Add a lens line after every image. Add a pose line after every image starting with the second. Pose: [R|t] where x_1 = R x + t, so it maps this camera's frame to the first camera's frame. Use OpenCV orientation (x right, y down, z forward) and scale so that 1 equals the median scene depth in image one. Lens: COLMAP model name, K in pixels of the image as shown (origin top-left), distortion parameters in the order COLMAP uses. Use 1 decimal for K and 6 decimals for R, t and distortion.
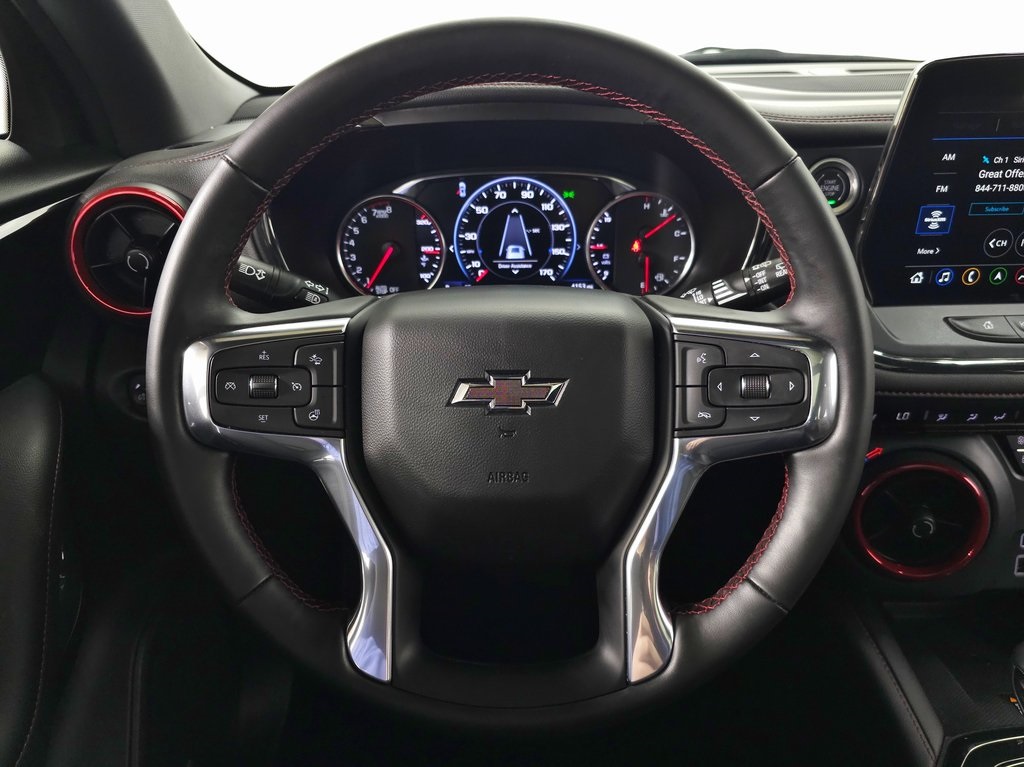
lens RADIAL K [[701.6, 0, 507.3], [0, 701.6, 385.3], [0, 0, 1]] dist [0.041791, -0.052095]
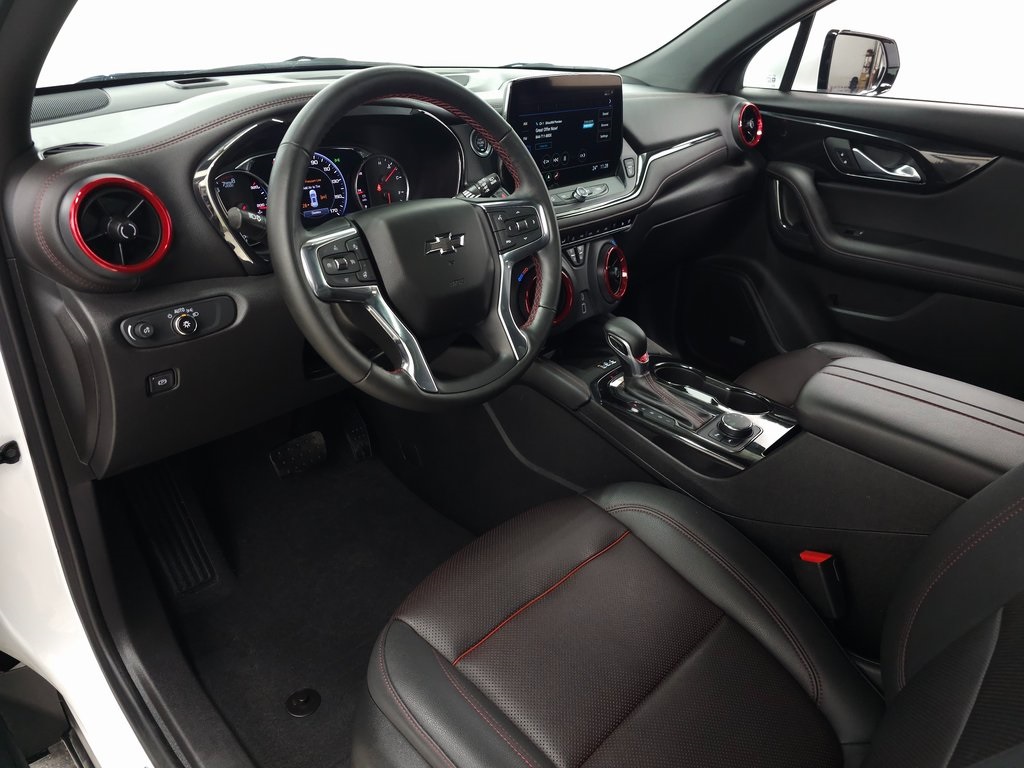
lens RADIAL K [[701.6, 0, 508.9], [0, 701.6, 380.4], [0, 0, 1]] dist [0.041791, -0.052095]
pose [[0.704812, -0.291074, 0.646927, -0.828185], [0.278168, 0.952309, 0.125418, 0.116285], [-0.652581, 0.091558, 0.752167, -0.425140]]
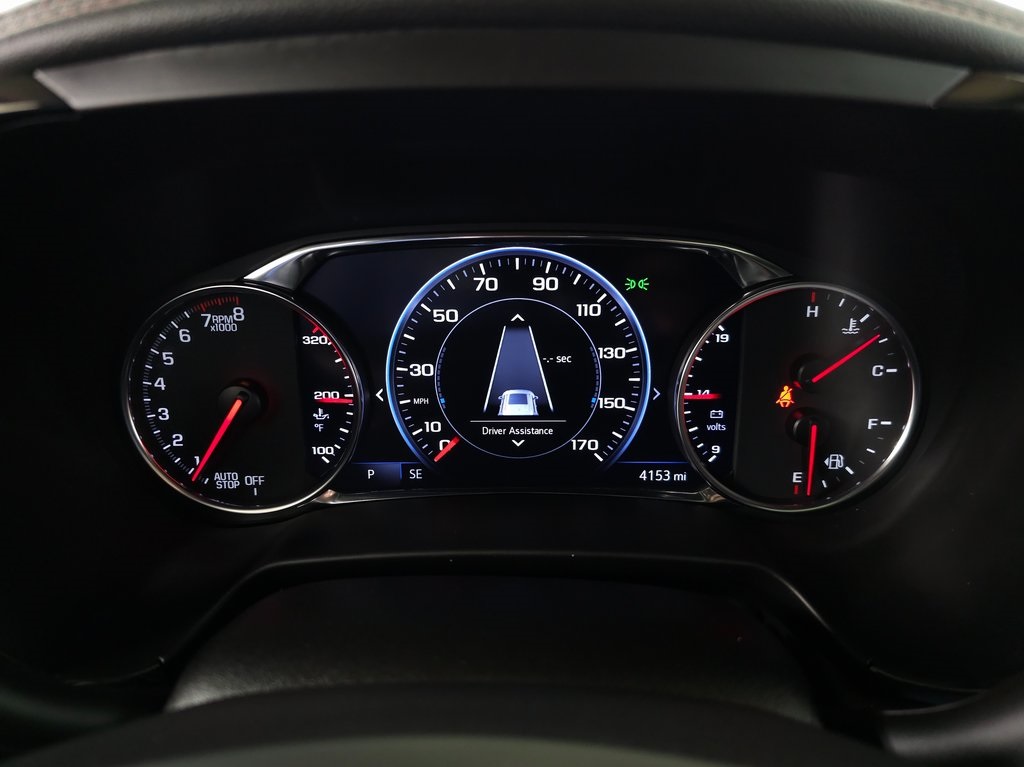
lens RADIAL K [[701.6, 0, 512.8], [0, 701.6, 360.1], [0, 0, 1]] dist [0.041791, -0.052095]
pose [[0.999927, 0.008198, -0.008904, 0.011908], [-0.008853, 0.997054, -0.076190, -0.187401], [0.008253, 0.076263, 0.997054, 0.552632]]
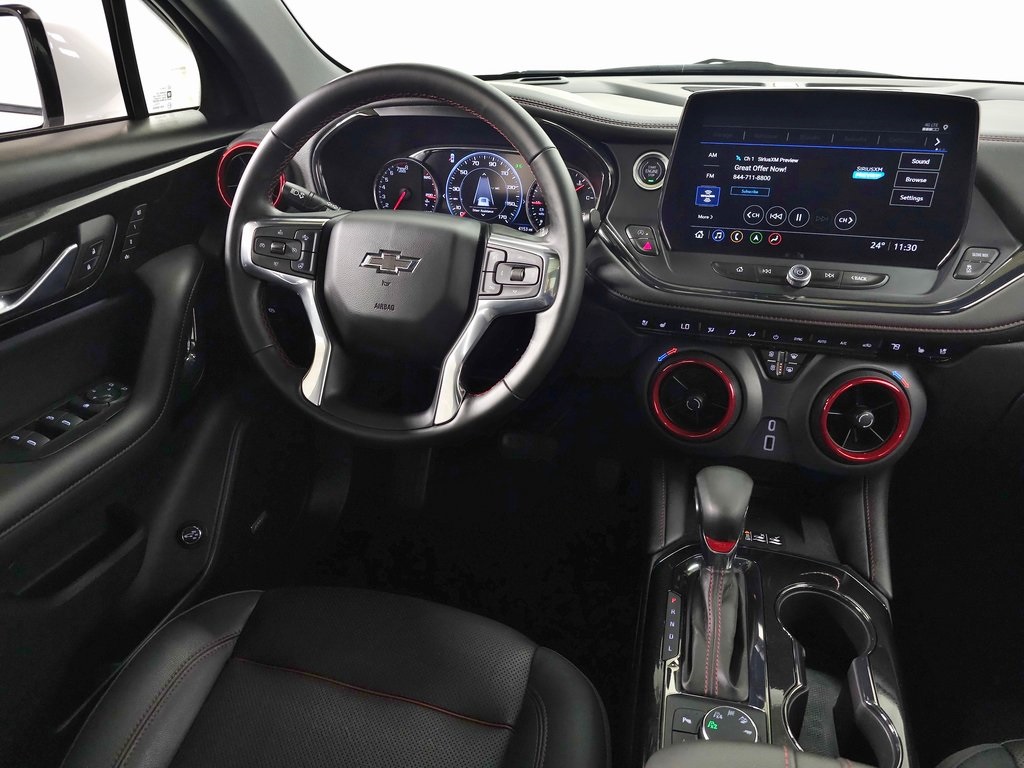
lens RADIAL K [[701.6, 0, 513.9], [0, 701.6, 379.6], [0, 0, 1]] dist [0.041791, -0.052095]
pose [[0.963043, 0.137097, -0.231847, 0.489767], [-0.131592, 0.990532, 0.039120, 0.124655], [0.235015, -0.007165, 0.971965, -0.469834]]
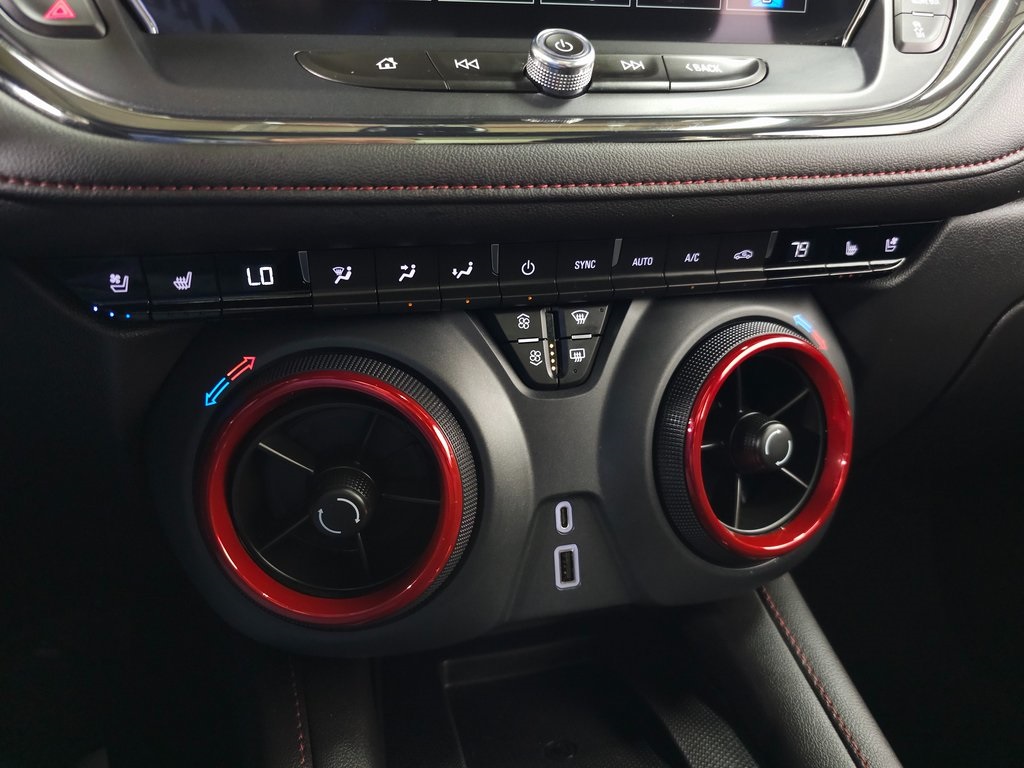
lens RADIAL K [[701.6, 0, 511.6], [0, 701.6, 385.2], [0, 0, 1]] dist [0.041791, -0.052095]
pose [[0.973692, -0.068083, 0.217459, 0.528054], [0.085576, 0.993723, -0.072052, 0.140258], [-0.211189, 0.088766, 0.973406, 0.443259]]
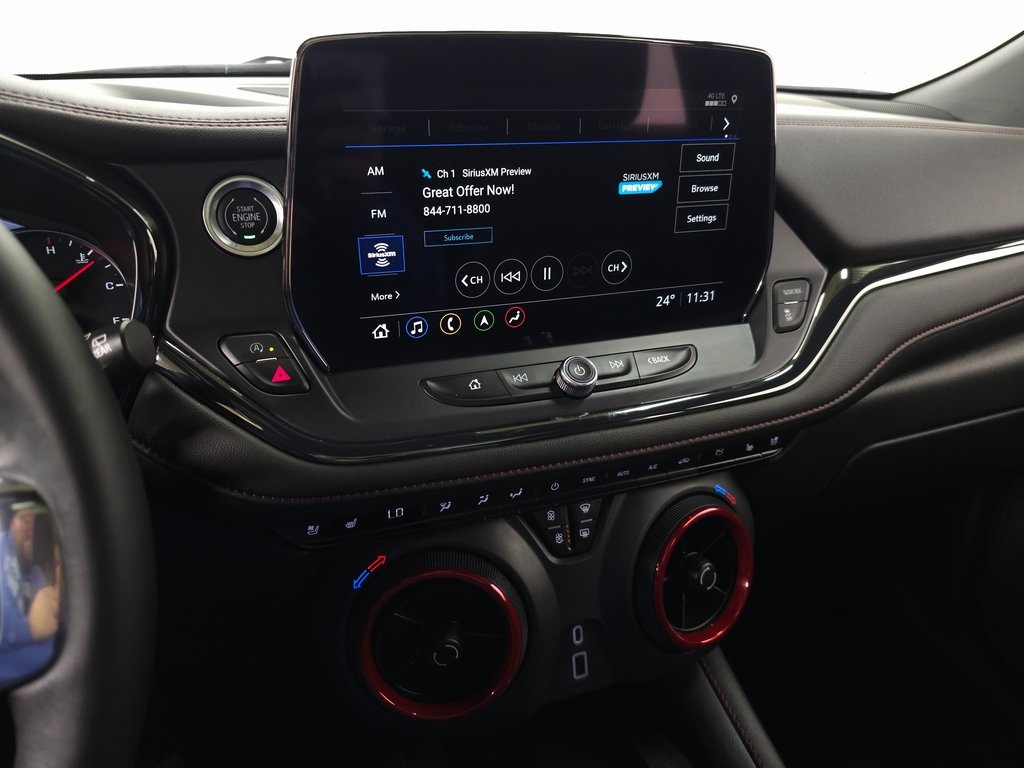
lens RADIAL K [[701.6, 0, 511.0], [0, 701.6, 377.0], [0, 0, 1]] dist [0.041791, -0.052095]
pose [[0.940981, -0.106013, 0.321427, 0.386341], [0.123512, 0.991744, -0.034485, -0.050772], [-0.315118, 0.072150, 0.946306, 0.210370]]
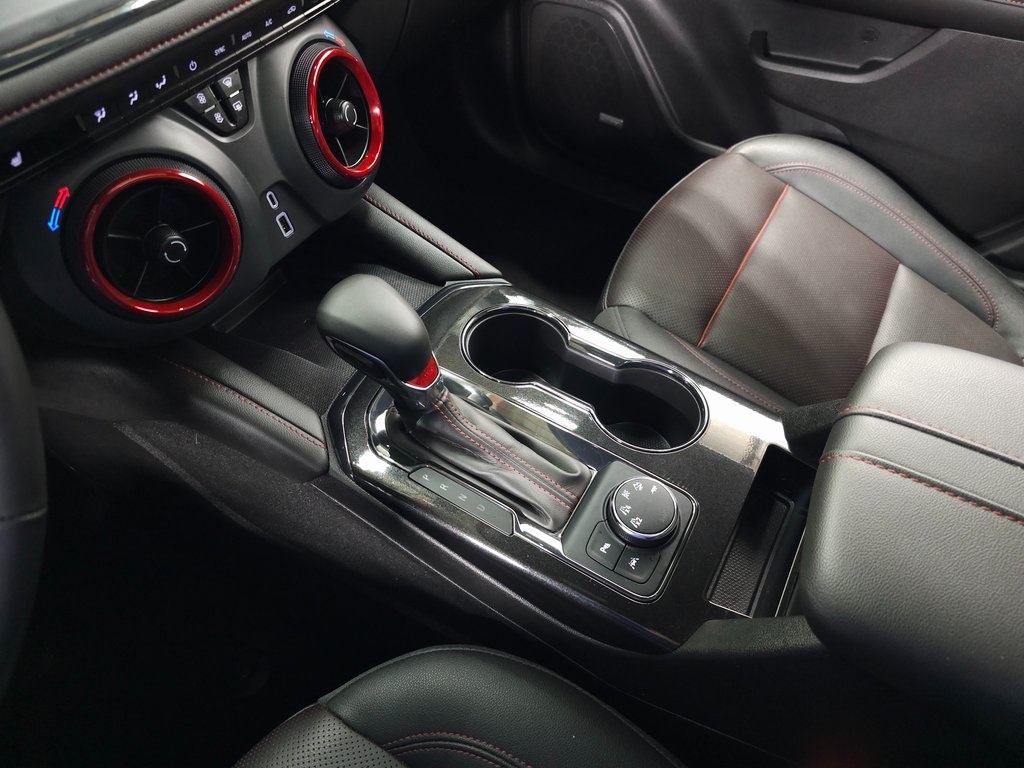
lens RADIAL K [[701.6, 0, 515.5], [0, 701.6, 376.3], [0, 0, 1]] dist [0.041791, -0.052095]
pose [[0.518089, -0.645883, 0.560730, 0.202041], [0.363783, 0.759718, 0.538971, 0.009450], [-0.774109, -0.075252, 0.628563, 0.130949]]
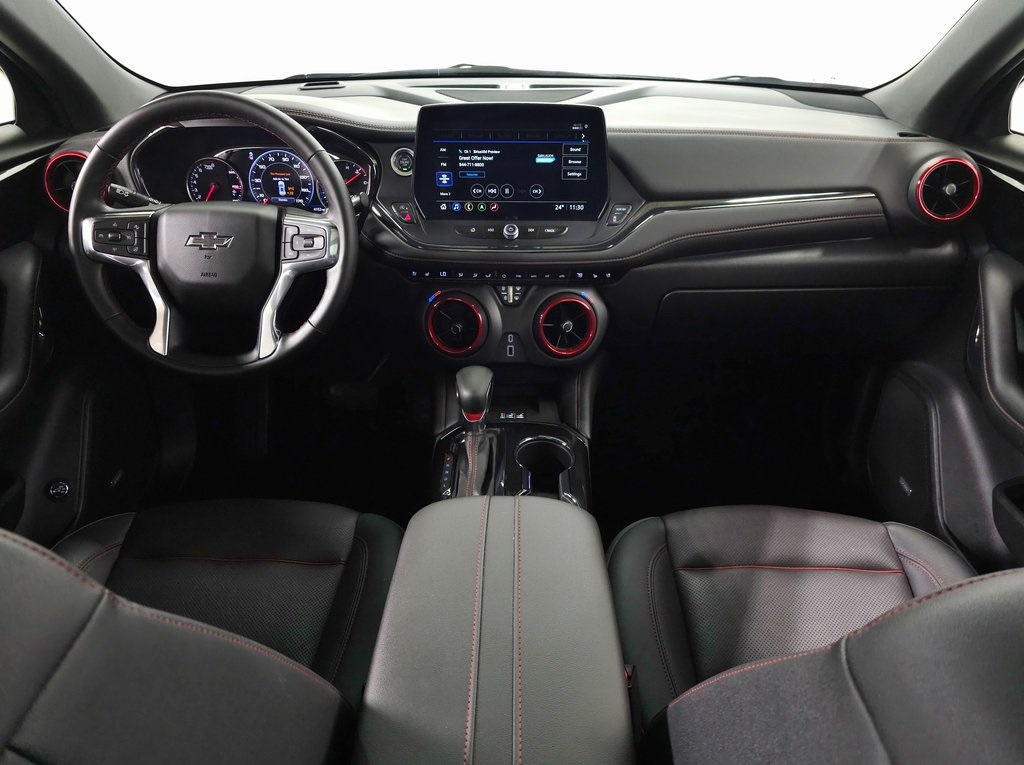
lens RADIAL K [[701.6, 0, 522.2], [0, 701.6, 385.8], [0, 0, 1]] dist [0.041791, -0.052095]
pose [[0.999570, 0.028934, -0.004780, 0.700316], [-0.028582, 0.997662, 0.062077, 0.205881], [0.006565, -0.061914, 0.998060, -0.951876]]
